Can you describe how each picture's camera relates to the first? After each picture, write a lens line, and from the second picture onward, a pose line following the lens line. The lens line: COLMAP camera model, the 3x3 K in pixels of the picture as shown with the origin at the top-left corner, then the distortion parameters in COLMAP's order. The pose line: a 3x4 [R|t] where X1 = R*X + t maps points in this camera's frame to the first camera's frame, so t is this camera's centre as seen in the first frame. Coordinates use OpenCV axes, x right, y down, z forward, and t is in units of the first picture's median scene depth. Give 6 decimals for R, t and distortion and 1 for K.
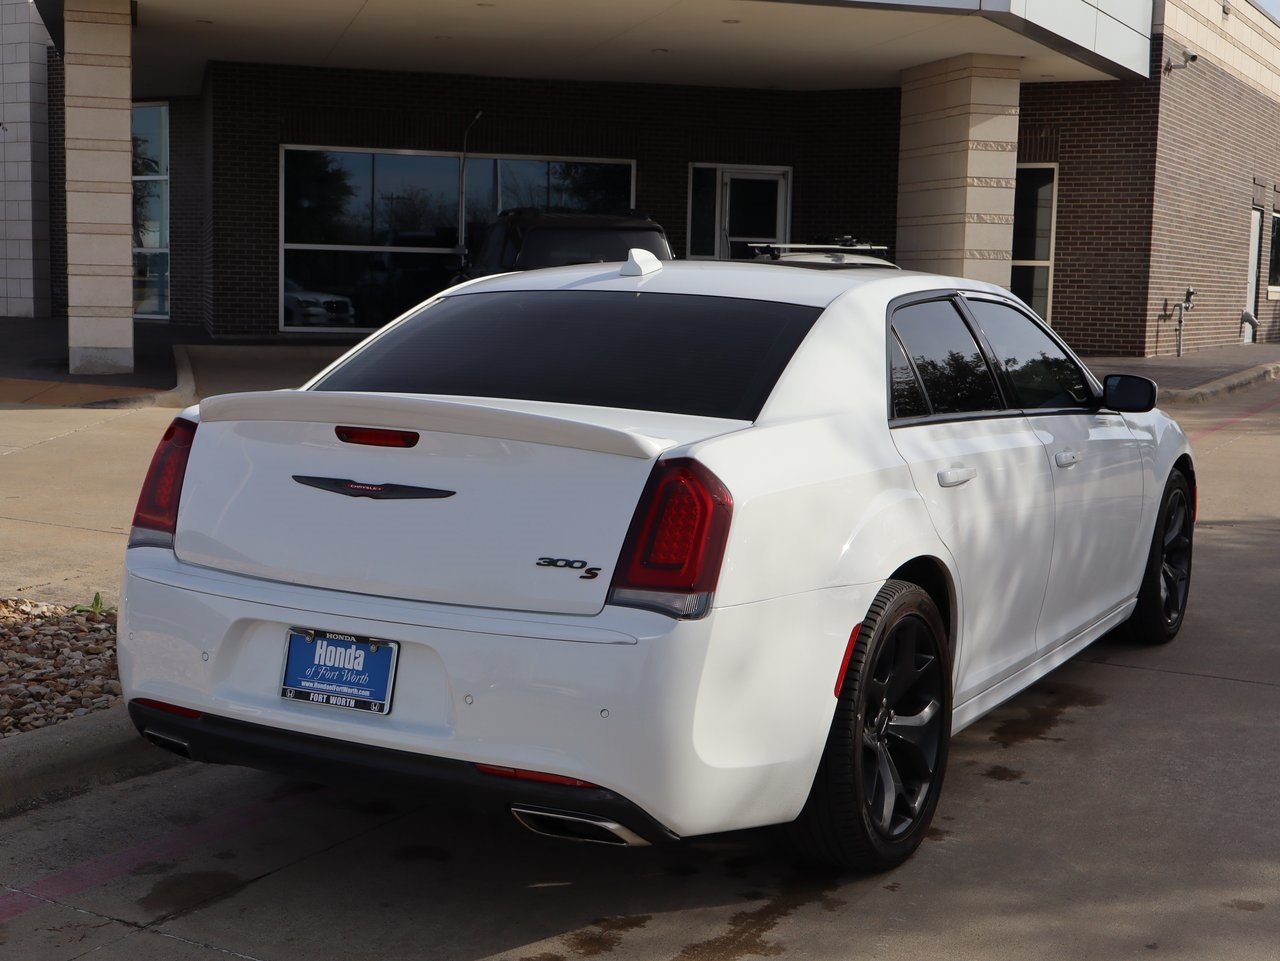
lens RADIAL K [[1724.3, 0, 640.0], [0, 1724.3, 480.5], [0, 0, 1]] dist [0.040357, -0.105912]
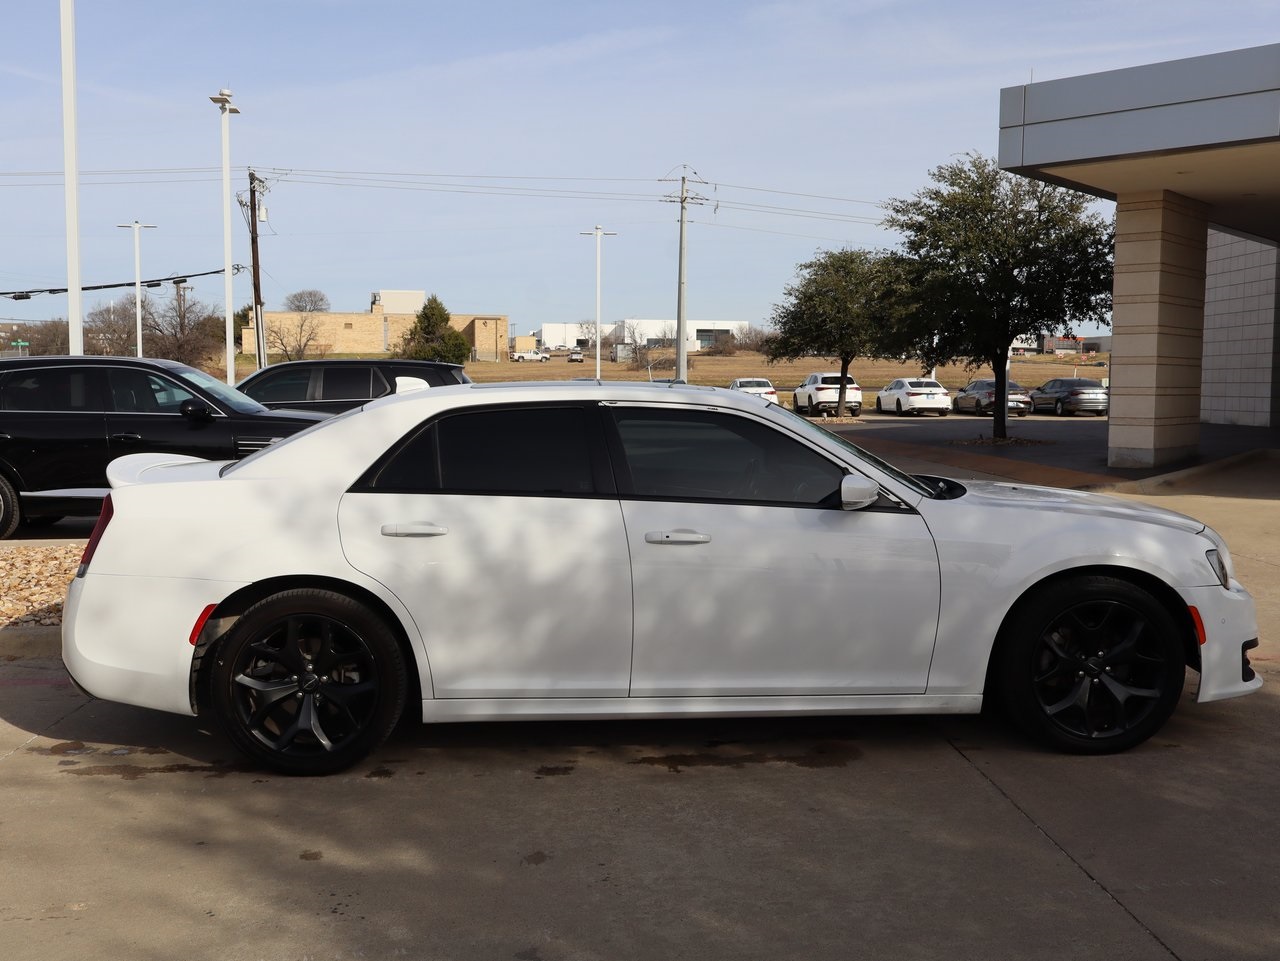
lens RADIAL K [[1239.7, 0, 640.0], [0, 1239.7, 480.5], [0, 0, 1]] dist [0.012295, 0.006357]
pose [[0.533826, 0.044753, -0.844409, 0.269697], [-0.087813, 0.996133, -0.002720, -0.013530], [0.841022, 0.075602, 0.535692, 0.141612]]
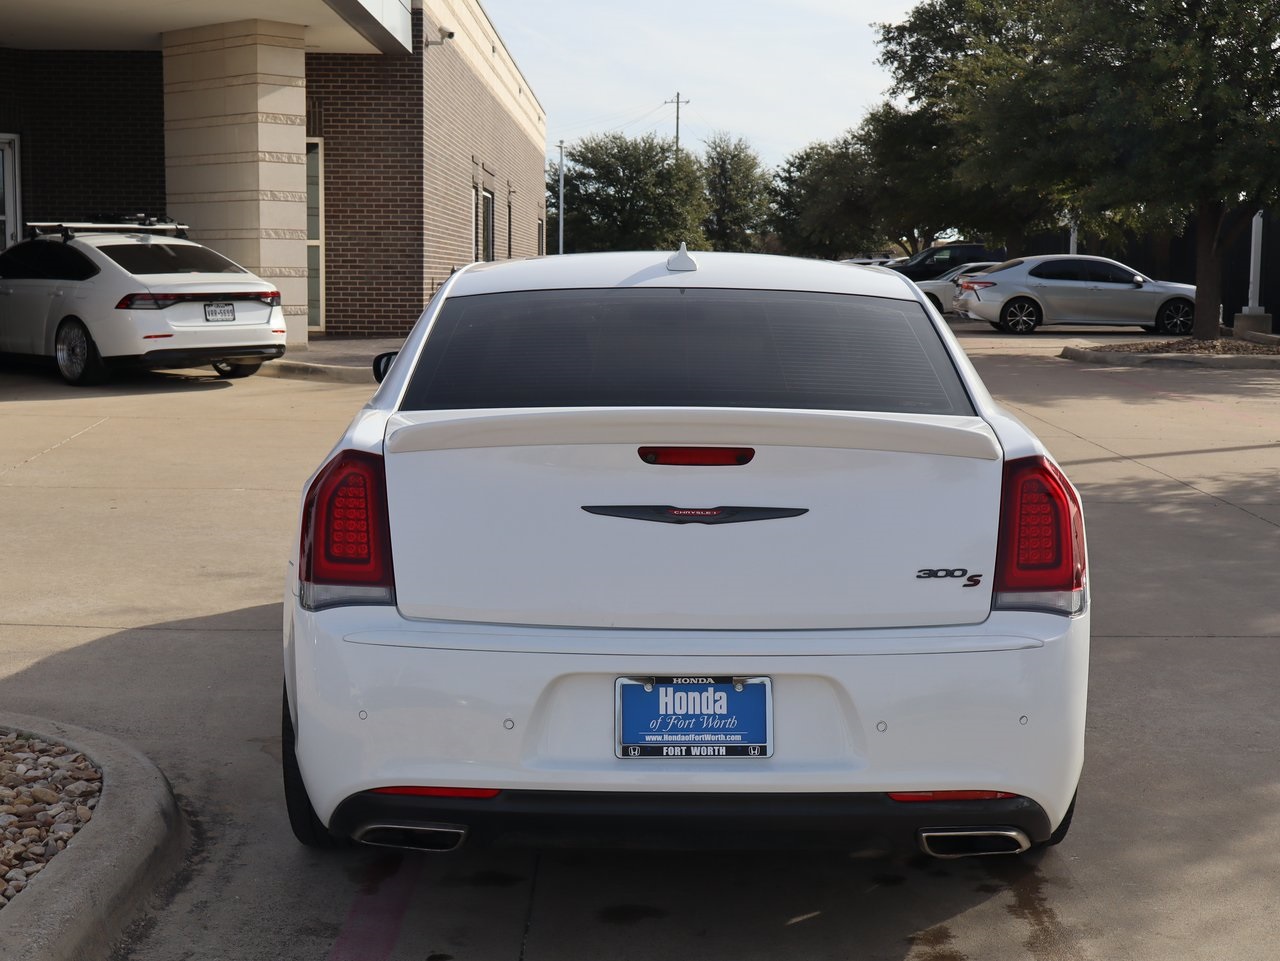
lens RADIAL K [[1834.7, 0, 640.0], [0, 1834.7, 480.5], [0, 0, 1]] dist [-0.012664, 0.068188]
pose [[0.870109, -0.070085, 0.487851, -0.127944], [0.067153, 0.997465, 0.023527, -0.007300], [-0.488263, 0.012290, 0.872610, 0.034906]]
